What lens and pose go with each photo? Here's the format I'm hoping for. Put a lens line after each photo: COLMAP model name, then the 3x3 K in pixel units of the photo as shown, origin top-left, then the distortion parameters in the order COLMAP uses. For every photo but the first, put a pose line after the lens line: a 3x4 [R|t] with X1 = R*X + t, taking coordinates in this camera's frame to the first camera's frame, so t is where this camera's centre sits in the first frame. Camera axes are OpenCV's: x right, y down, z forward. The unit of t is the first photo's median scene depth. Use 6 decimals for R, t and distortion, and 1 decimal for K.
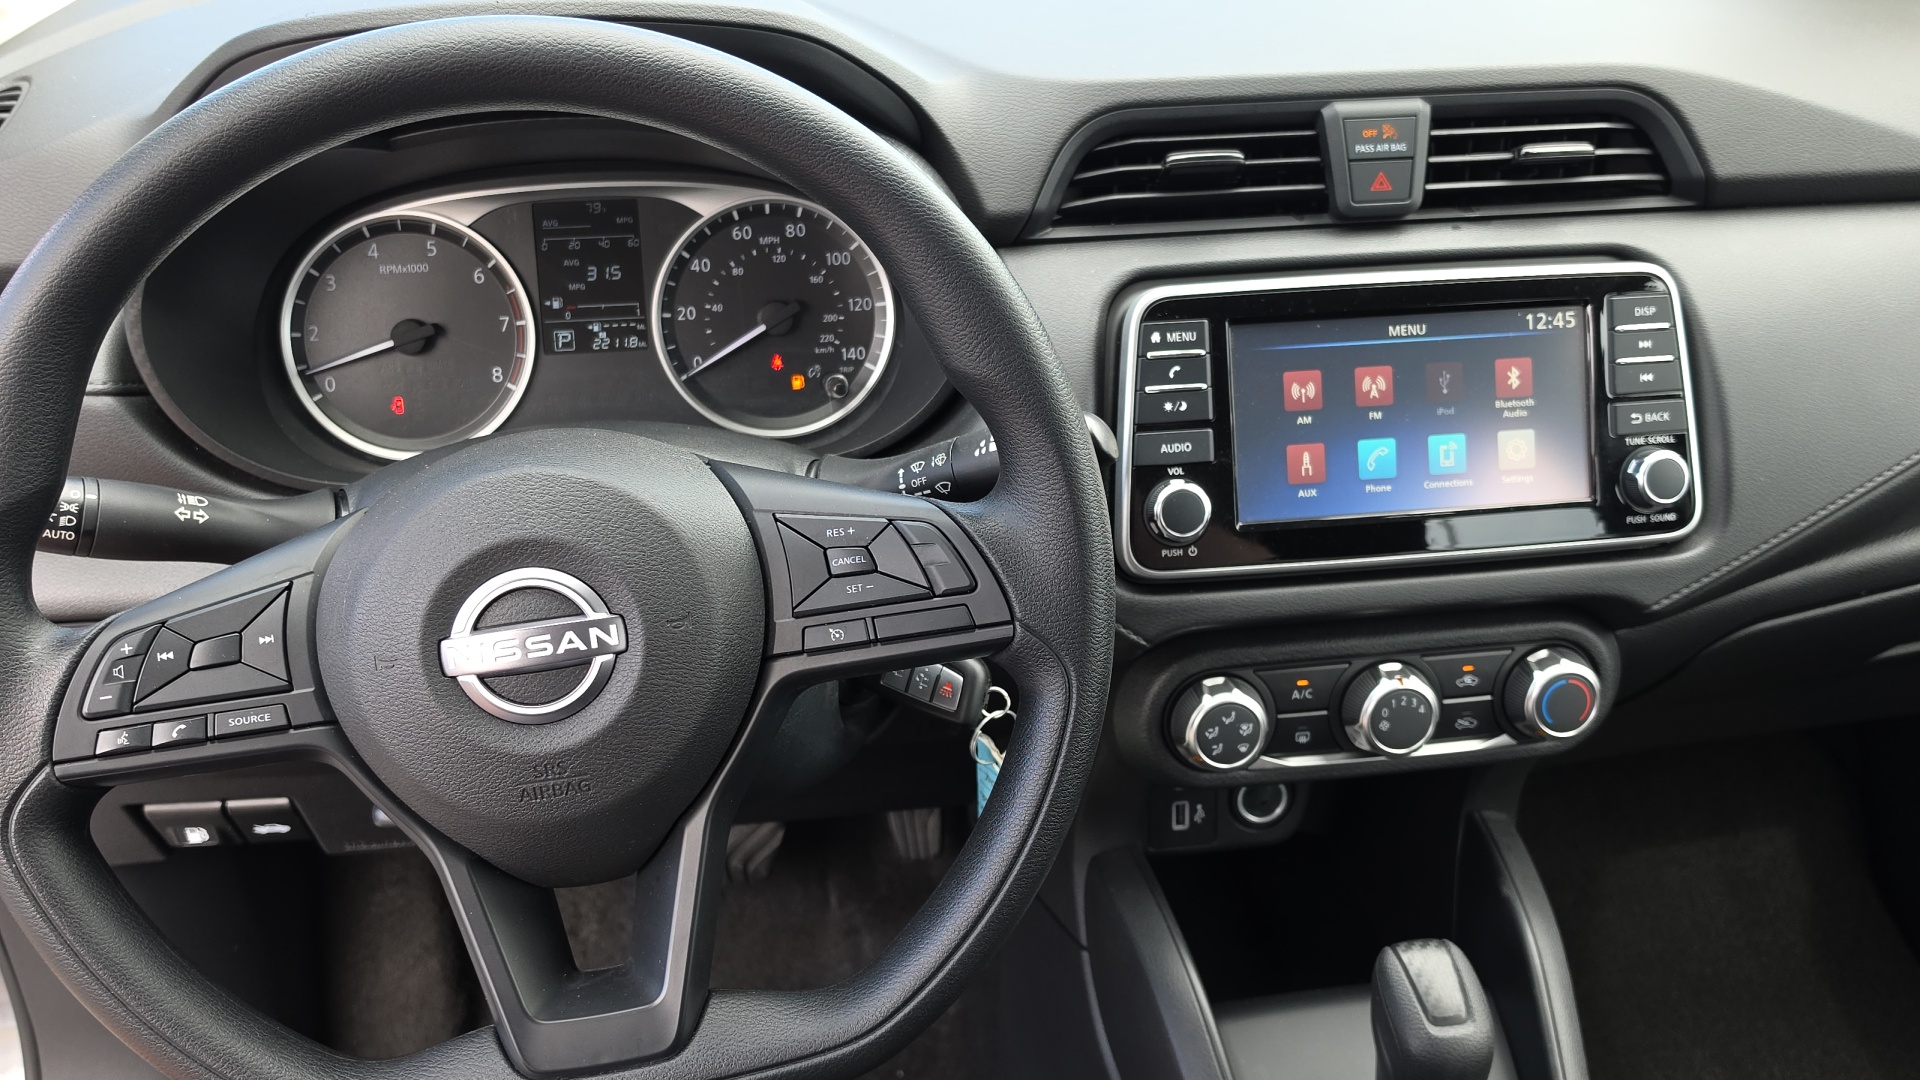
lens RADIAL K [[1646.4, 0, 944.2], [0, 1646.4, 540.1], [0, 0, 1]] dist [-0.012332, 0.002725]
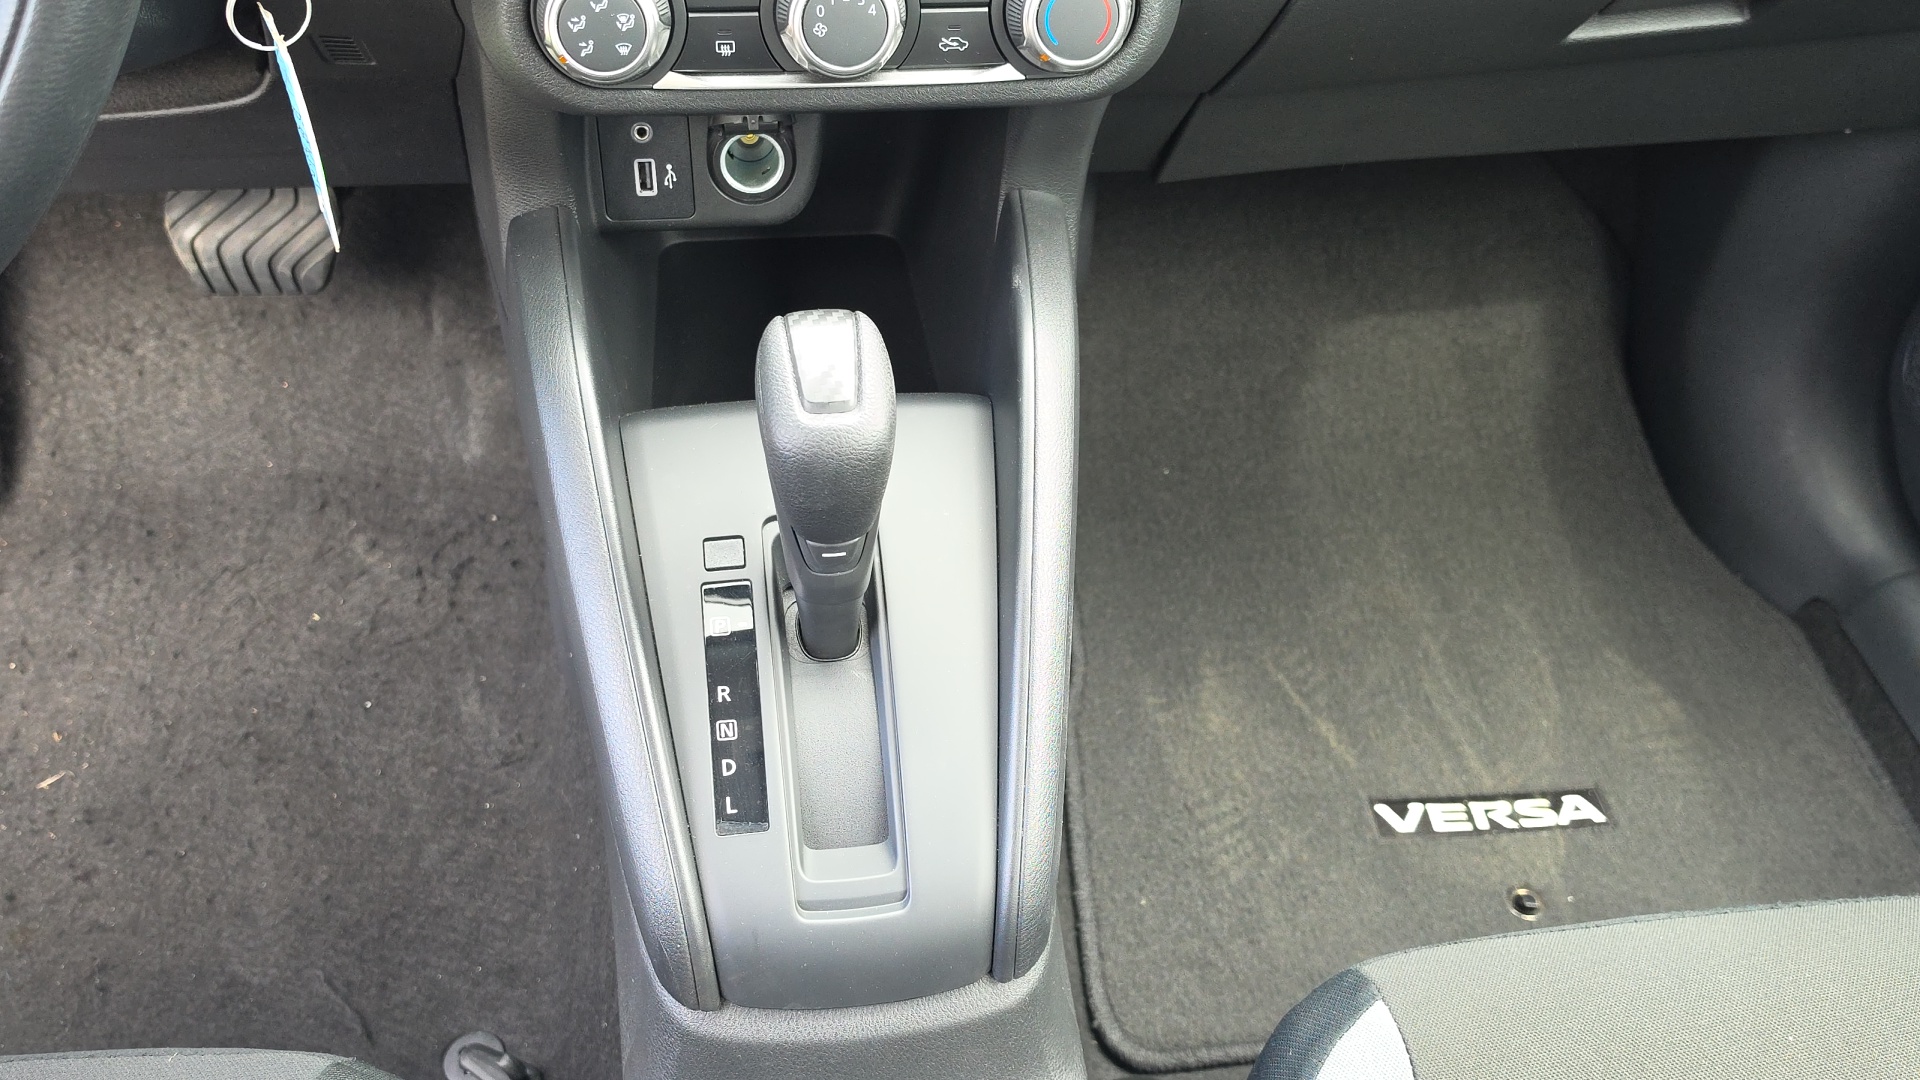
lens RADIAL K [[1646.4, 0, 950.3], [0, 1646.4, 540.3], [0, 0, 1]] dist [-0.012332, 0.002725]
pose [[0.998321, 0.044149, 0.037505, 0.288688], [-0.052862, 0.959102, 0.278082, 0.116270], [-0.023694, -0.279598, 0.959825, 0.211837]]
